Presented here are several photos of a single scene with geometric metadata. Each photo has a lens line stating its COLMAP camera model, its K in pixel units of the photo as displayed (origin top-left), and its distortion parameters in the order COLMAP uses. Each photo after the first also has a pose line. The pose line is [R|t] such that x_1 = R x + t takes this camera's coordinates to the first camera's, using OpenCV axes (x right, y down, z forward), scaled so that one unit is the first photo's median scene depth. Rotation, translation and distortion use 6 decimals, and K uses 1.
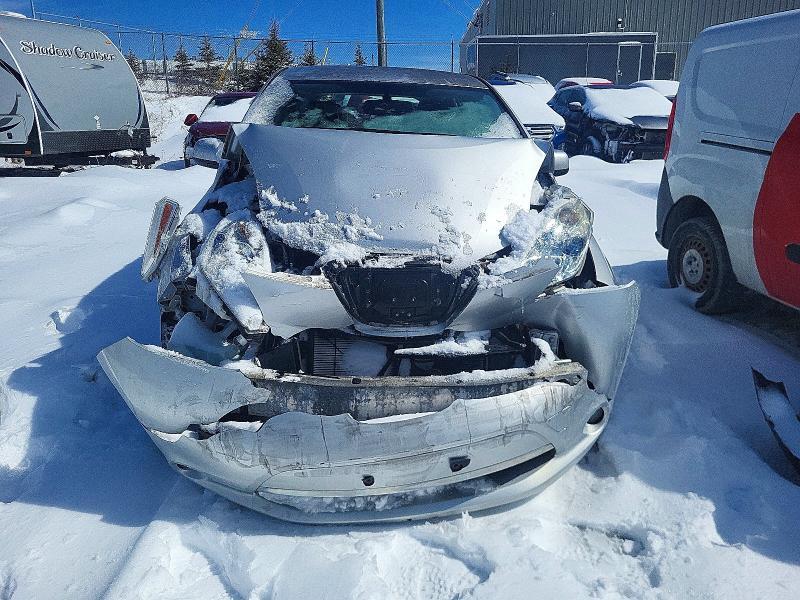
lens RADIAL K [[639.0, 0, 400.9], [0, 639.0, 296.0], [0, 0, 1]] dist [0.028748, -0.010570]
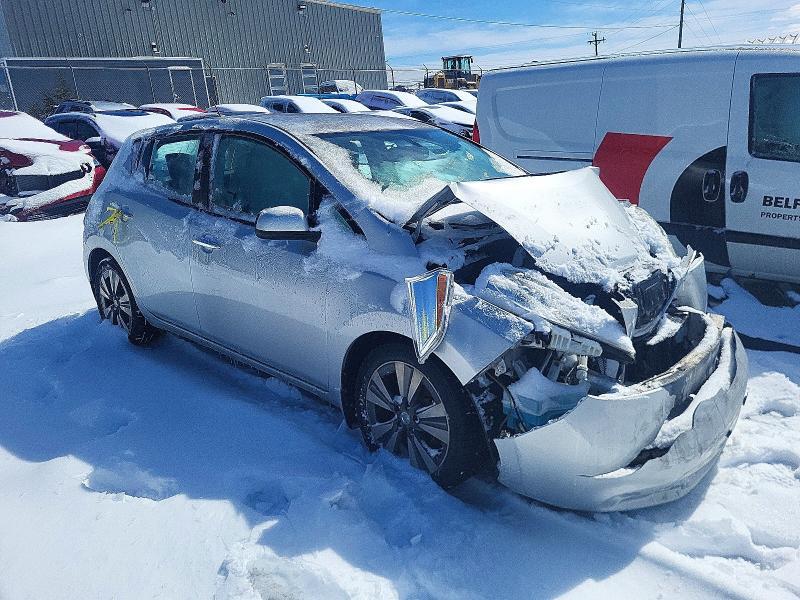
lens RADIAL K [[639.0, 0, 402.3], [0, 639.0, 295.9], [0, 0, 1]] dist [0.028748, -0.010570]
pose [[0.699220, -0.239607, 0.673558, -0.680580], [0.255330, 0.963721, 0.077770, -0.130451], [-0.667756, 0.117602, 0.735032, 0.223834]]
